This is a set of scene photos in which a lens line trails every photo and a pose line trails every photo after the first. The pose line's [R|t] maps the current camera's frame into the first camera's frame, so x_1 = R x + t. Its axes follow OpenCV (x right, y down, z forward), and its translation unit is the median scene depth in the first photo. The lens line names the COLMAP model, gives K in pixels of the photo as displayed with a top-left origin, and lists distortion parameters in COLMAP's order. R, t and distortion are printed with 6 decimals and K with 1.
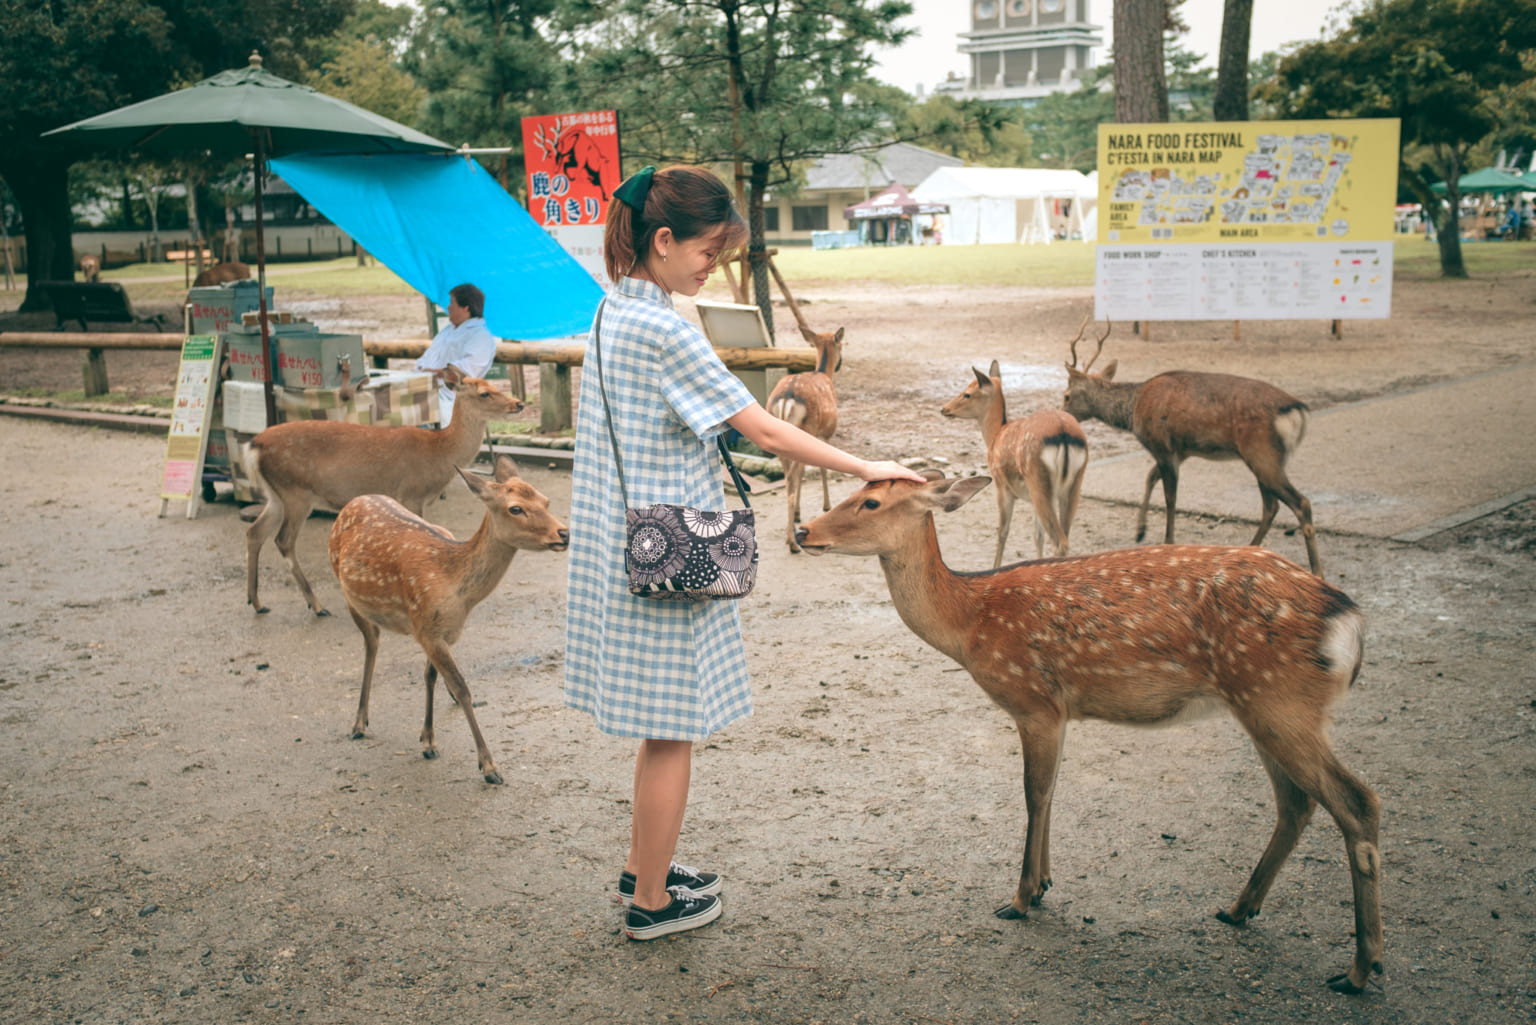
lens RADIAL K [[1630.6, 0, 768.0], [0, 1630.6, 512.5], [0, 0, 1]] dist [-0.080732, -0.000965]
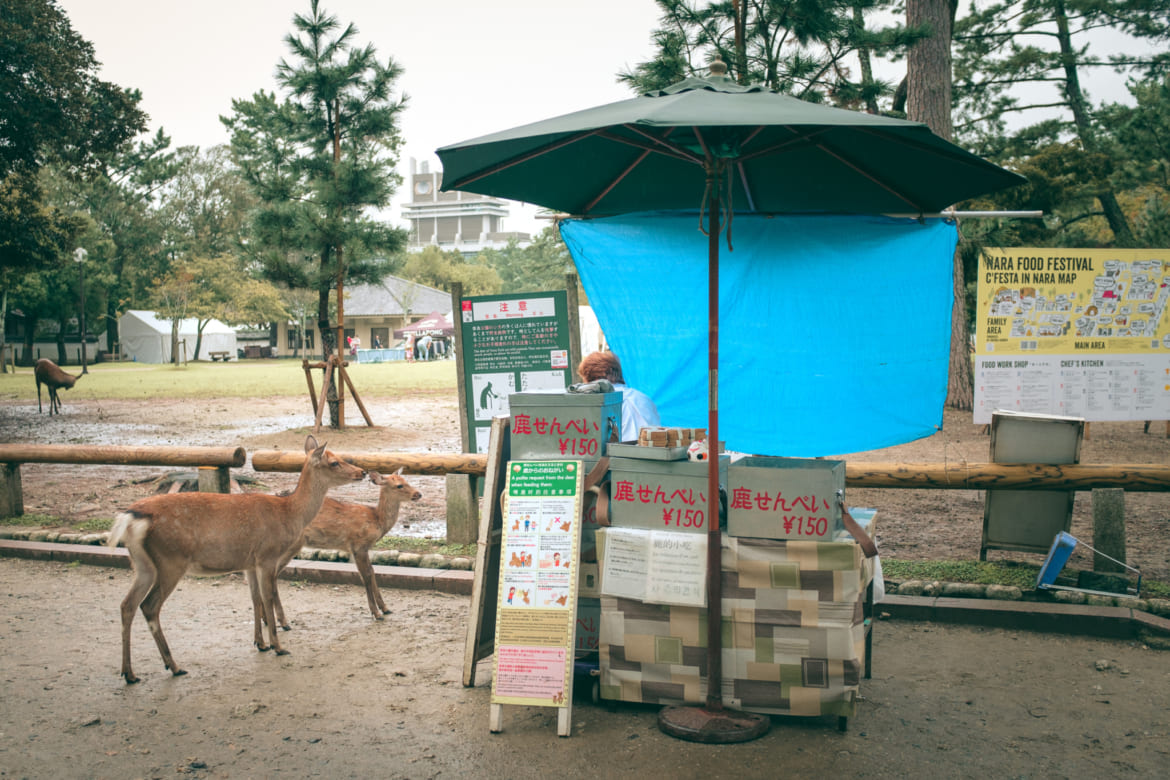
lens RADIAL K [[1242.1, 0, 585.0], [0, 1242.1, 390.0], [0, 0, 1]] dist [-0.080732, -0.000965]
pose [[0.964442, 0.001625, 0.264289, -0.276166], [0.035356, 0.990200, -0.135110, -0.039081], [-0.261918, 0.139650, 0.954933, 0.280328]]
